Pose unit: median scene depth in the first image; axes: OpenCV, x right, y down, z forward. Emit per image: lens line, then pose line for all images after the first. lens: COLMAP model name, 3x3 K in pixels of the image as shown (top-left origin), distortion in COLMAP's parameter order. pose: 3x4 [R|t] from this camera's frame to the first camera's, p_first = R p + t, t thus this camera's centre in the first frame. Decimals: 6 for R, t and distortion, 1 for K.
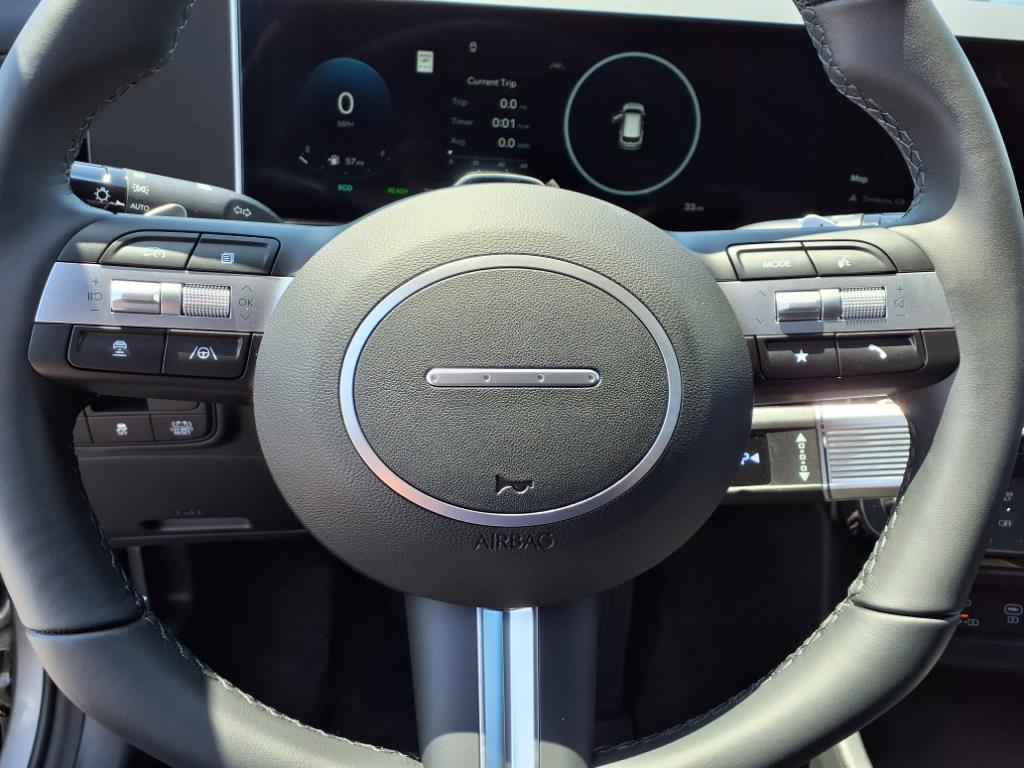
lens RADIAL K [[854.9, 0, 512.0], [0, 854.9, 384.0], [0, 0, 1]] dist [-0.083503, -0.062236]
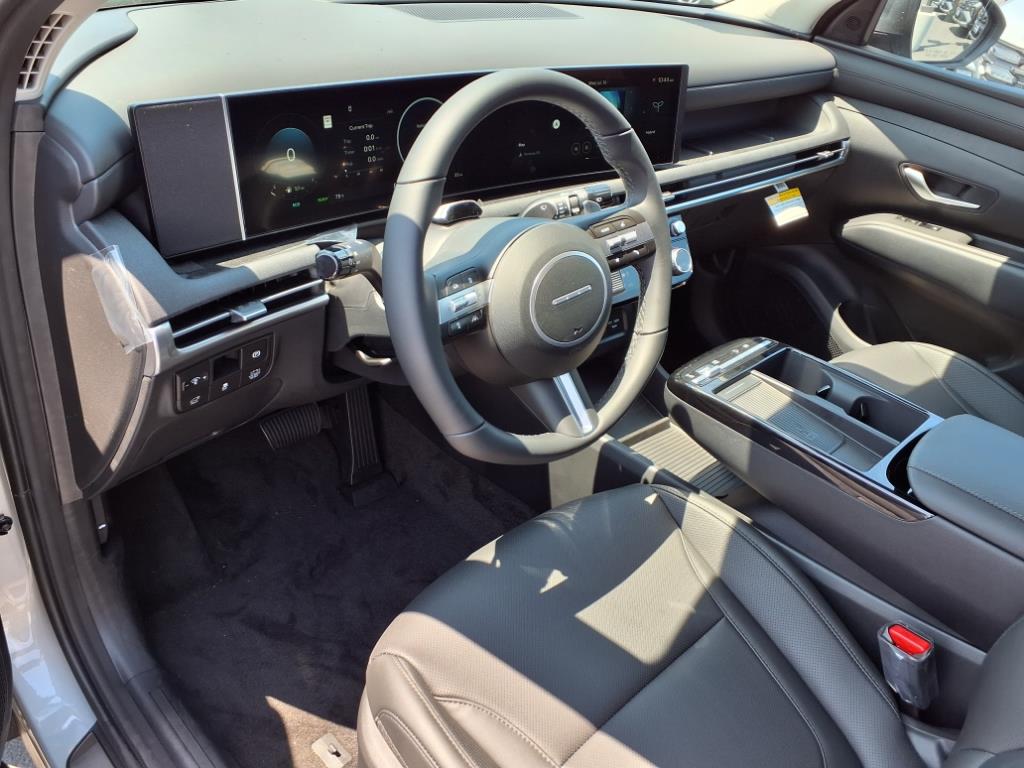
lens RADIAL K [[854.9, 0, 512.0], [0, 854.9, 384.0], [0, 0, 1]] dist [-0.083503, -0.062236]
pose [[0.731841, -0.339982, 0.590611, -1.014752], [0.191695, 0.934373, 0.300332, -0.328914], [-0.653959, -0.106578, 0.748985, -0.569351]]
